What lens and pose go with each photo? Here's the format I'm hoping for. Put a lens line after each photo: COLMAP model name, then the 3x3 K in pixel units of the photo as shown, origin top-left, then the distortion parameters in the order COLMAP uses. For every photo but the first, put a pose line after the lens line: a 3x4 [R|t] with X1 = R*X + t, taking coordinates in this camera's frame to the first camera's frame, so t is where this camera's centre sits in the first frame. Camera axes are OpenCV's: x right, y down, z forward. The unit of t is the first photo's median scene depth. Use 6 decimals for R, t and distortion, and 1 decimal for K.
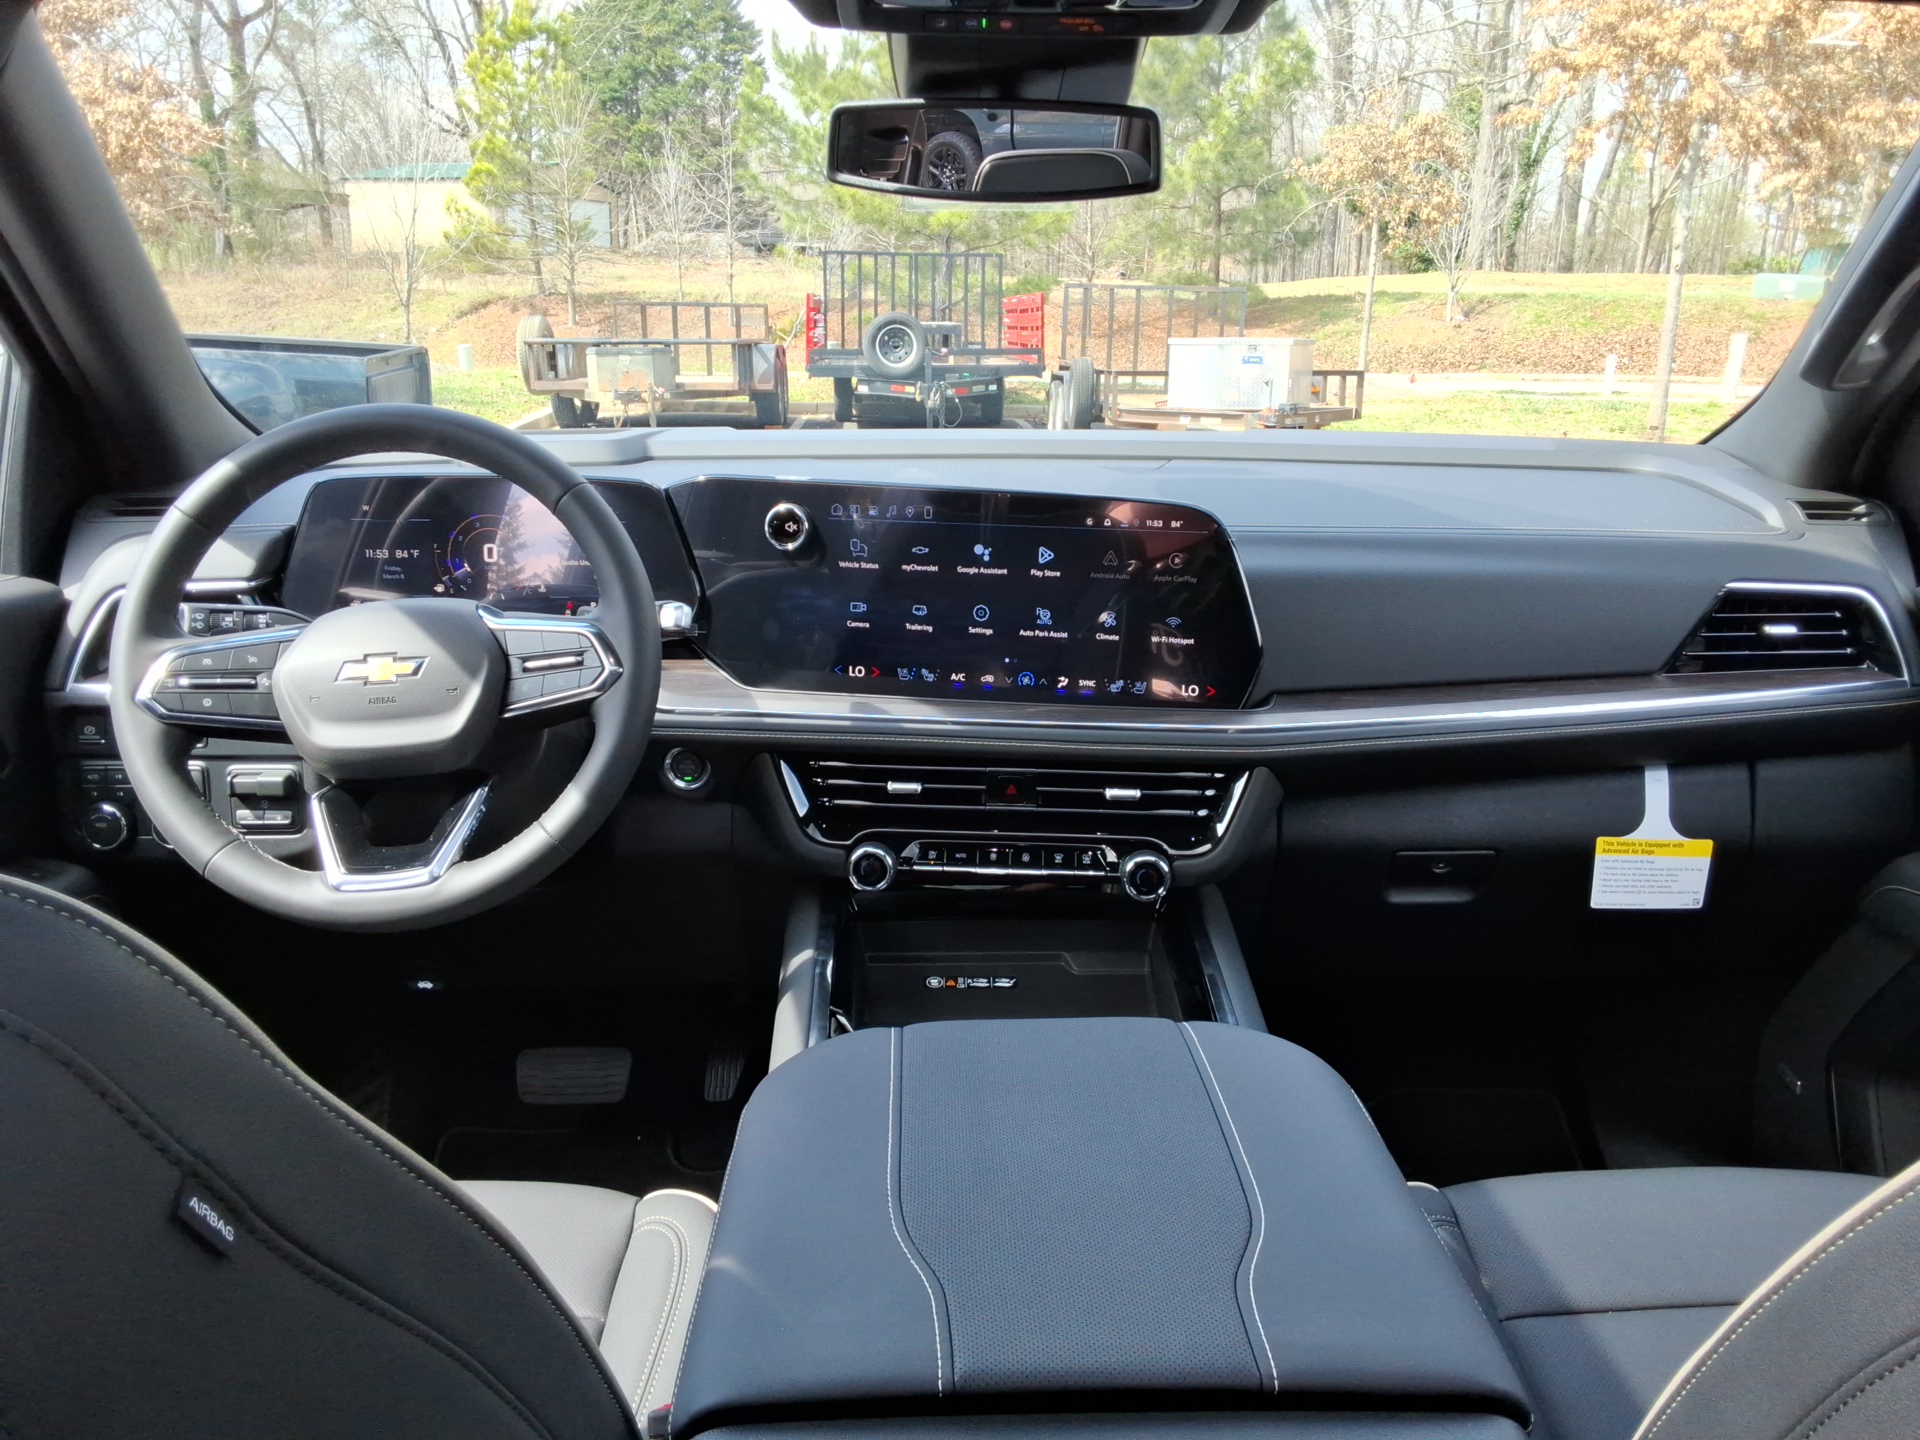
lens RADIAL K [[1559.1, 0, 963.9], [0, 1559.1, 701.9], [0, 0, 1]] dist [0.114208, -0.219848]
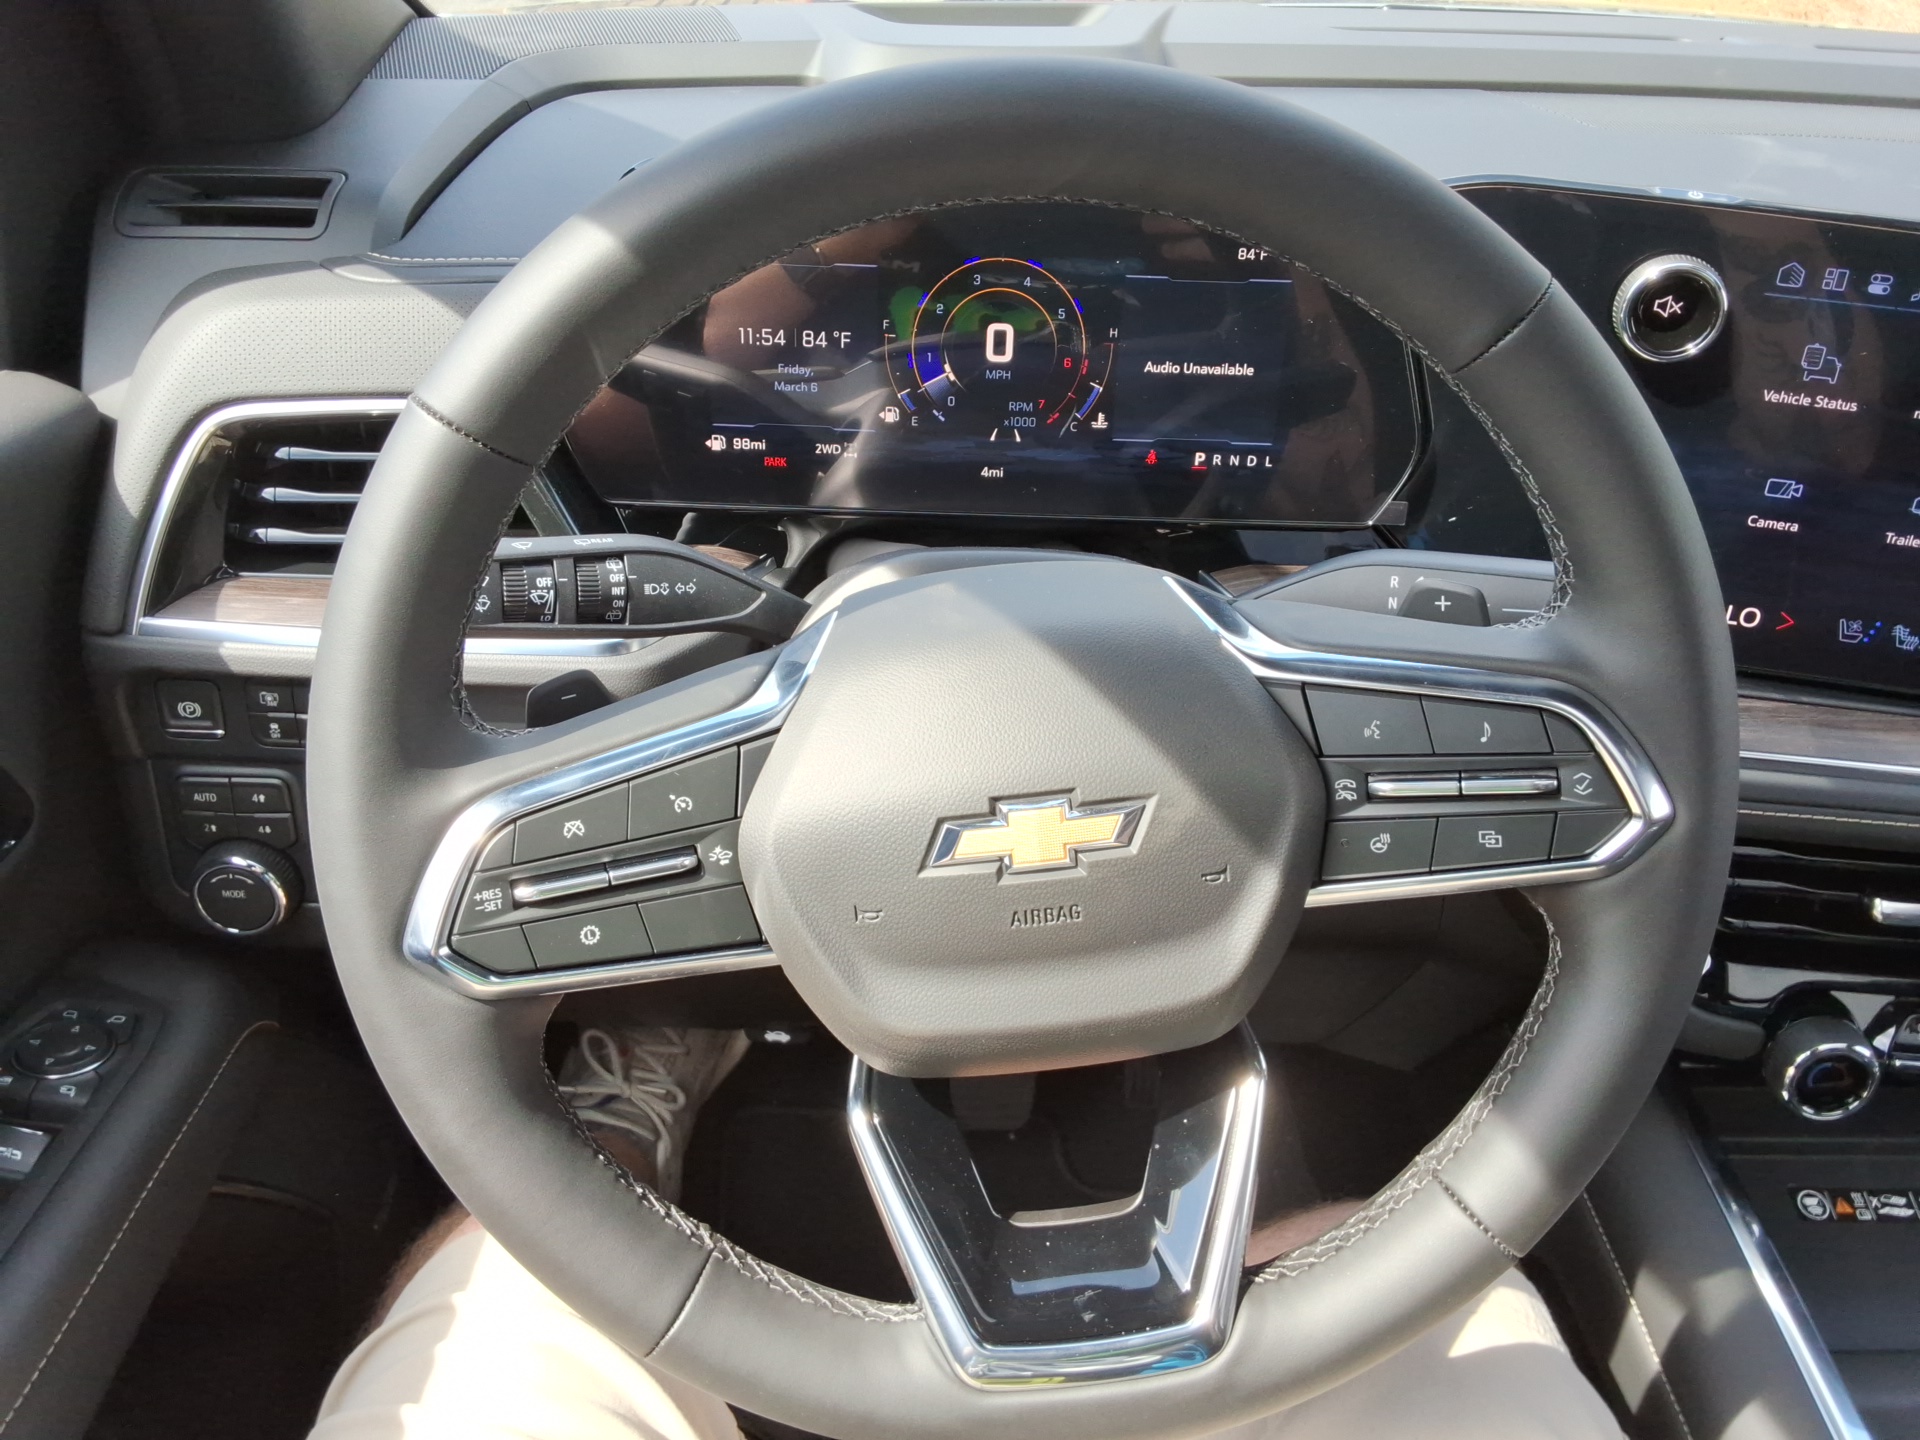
lens RADIAL K [[1509.8, 0, 969.2], [0, 1509.8, 692.1], [0, 0, 1]] dist [0.092645, -0.163659]
pose [[0.999365, 0.034596, 0.008475, -0.316048], [-0.035600, 0.962503, 0.268925, -0.117837], [0.001147, -0.269056, 0.963124, 0.547294]]
